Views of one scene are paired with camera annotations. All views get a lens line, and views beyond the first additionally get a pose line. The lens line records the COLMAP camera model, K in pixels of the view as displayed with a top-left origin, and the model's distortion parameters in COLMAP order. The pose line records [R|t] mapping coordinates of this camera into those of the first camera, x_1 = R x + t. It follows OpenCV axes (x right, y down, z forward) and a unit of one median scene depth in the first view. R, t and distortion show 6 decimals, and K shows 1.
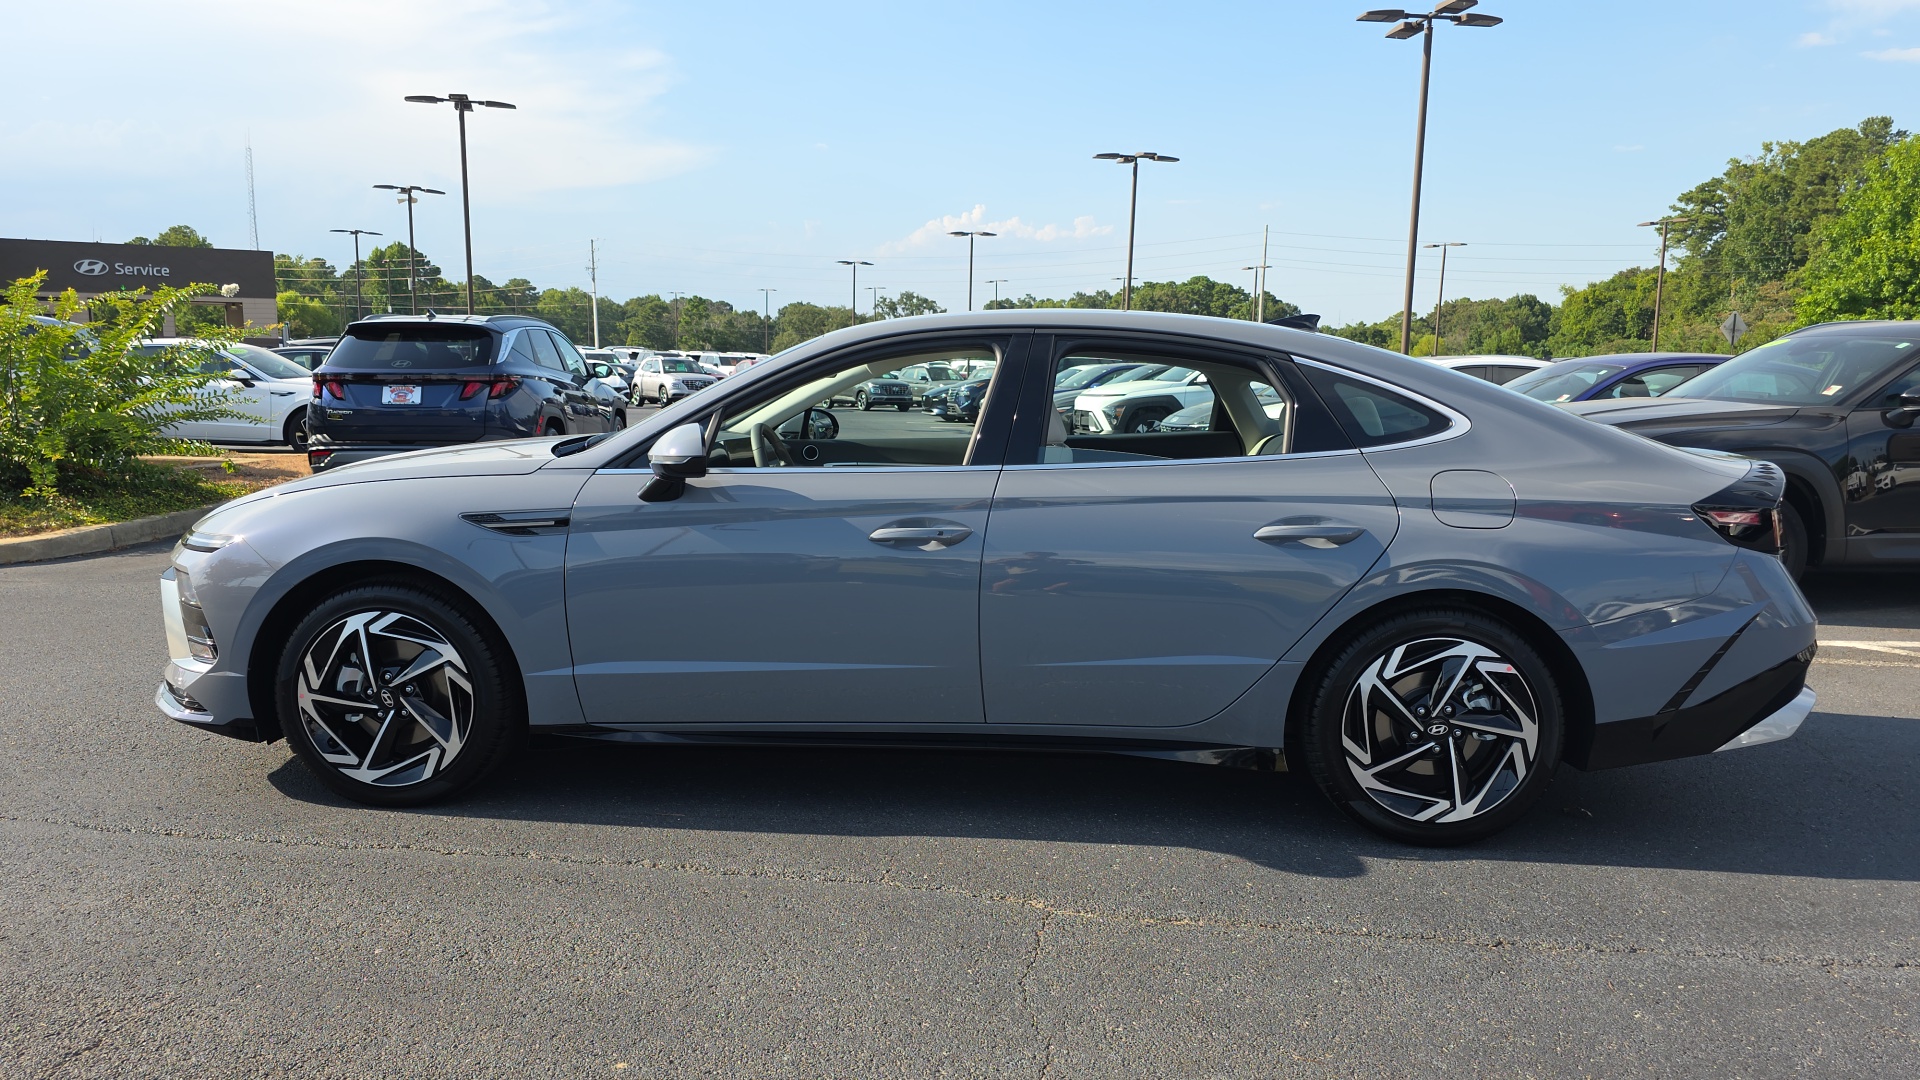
lens RADIAL K [[1382.9, 0, 883.5], [0, 1382.9, 604.3], [0, 0, 1]] dist [0.051074, -0.053000]
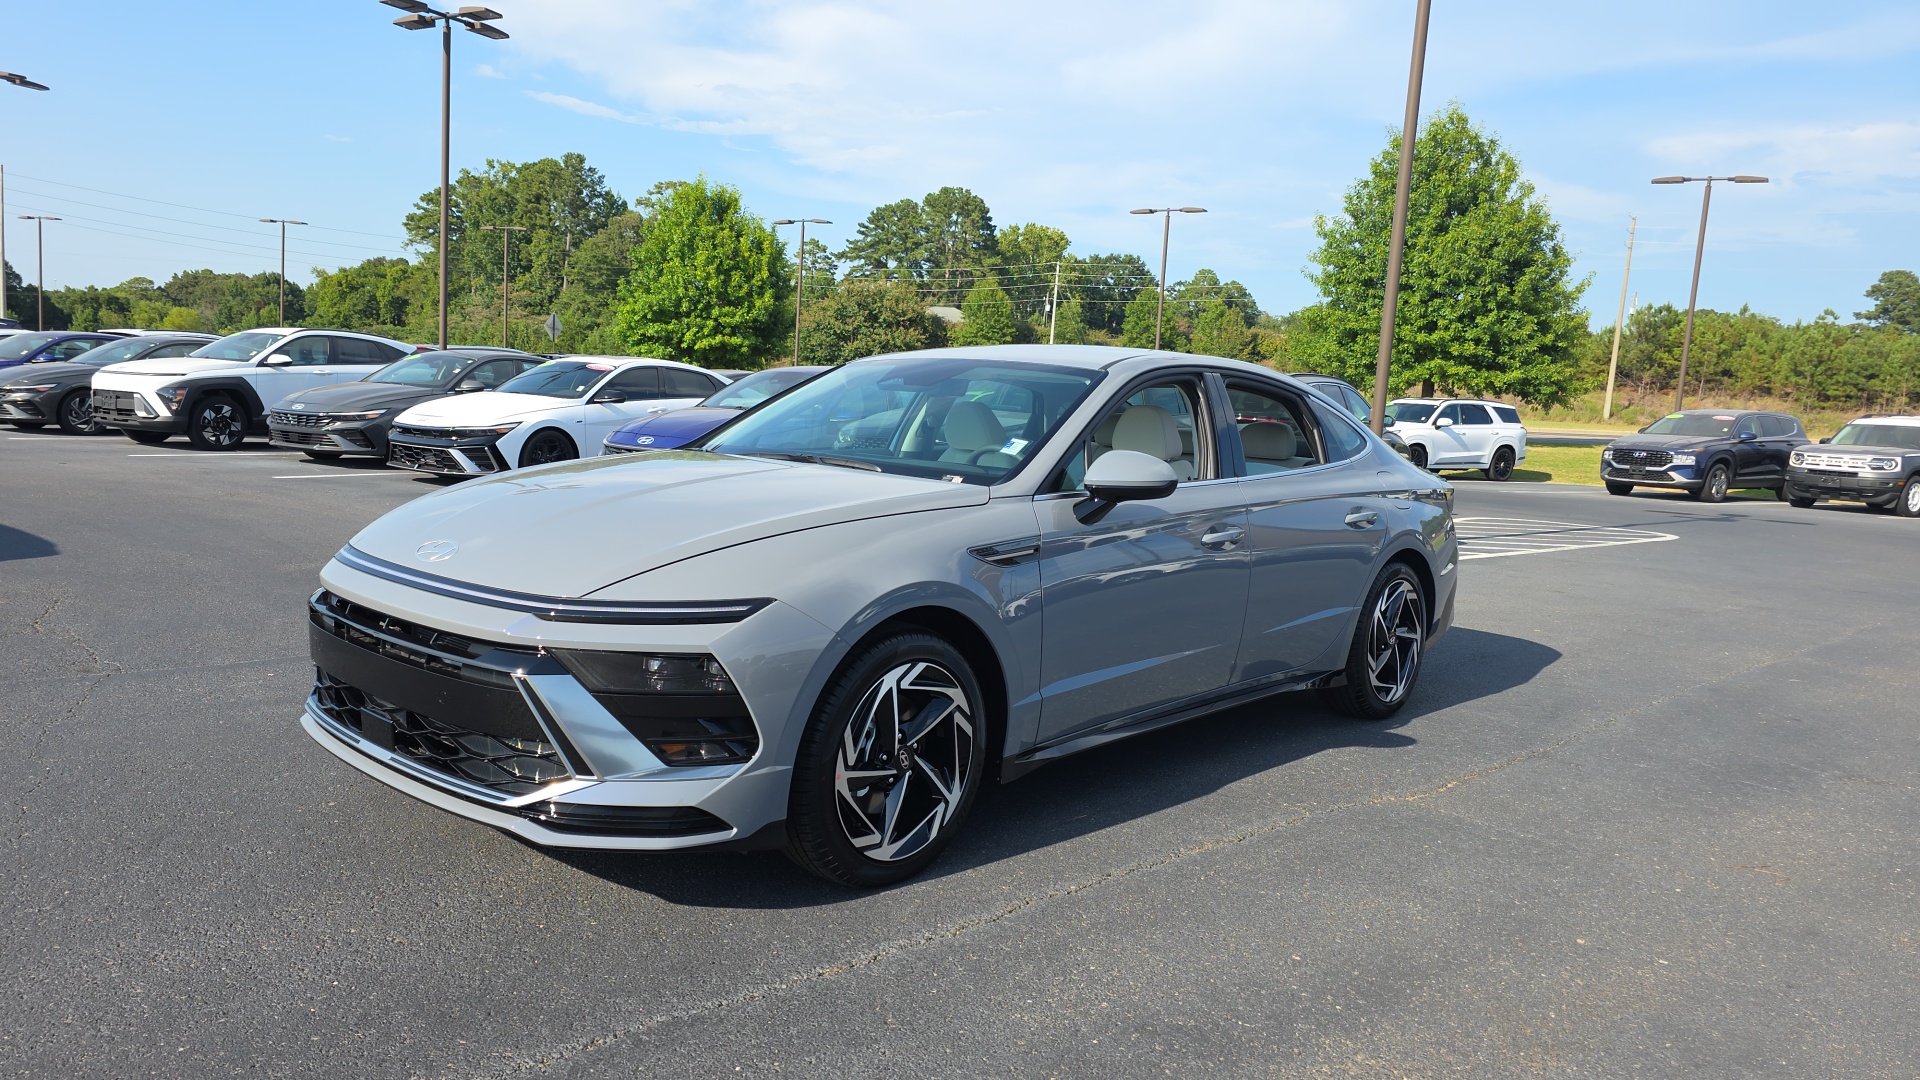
lens RADIAL K [[1379.7, 0, 962.5], [0, 1379.7, 570.2], [0, 0, 1]] dist [0.075063, -0.069829]
pose [[0.590324, -0.085660, 0.802608, -1.039681], [0.091671, 0.995034, 0.038772, -0.085046], [-0.801944, 0.050688, 0.595245, 0.434051]]
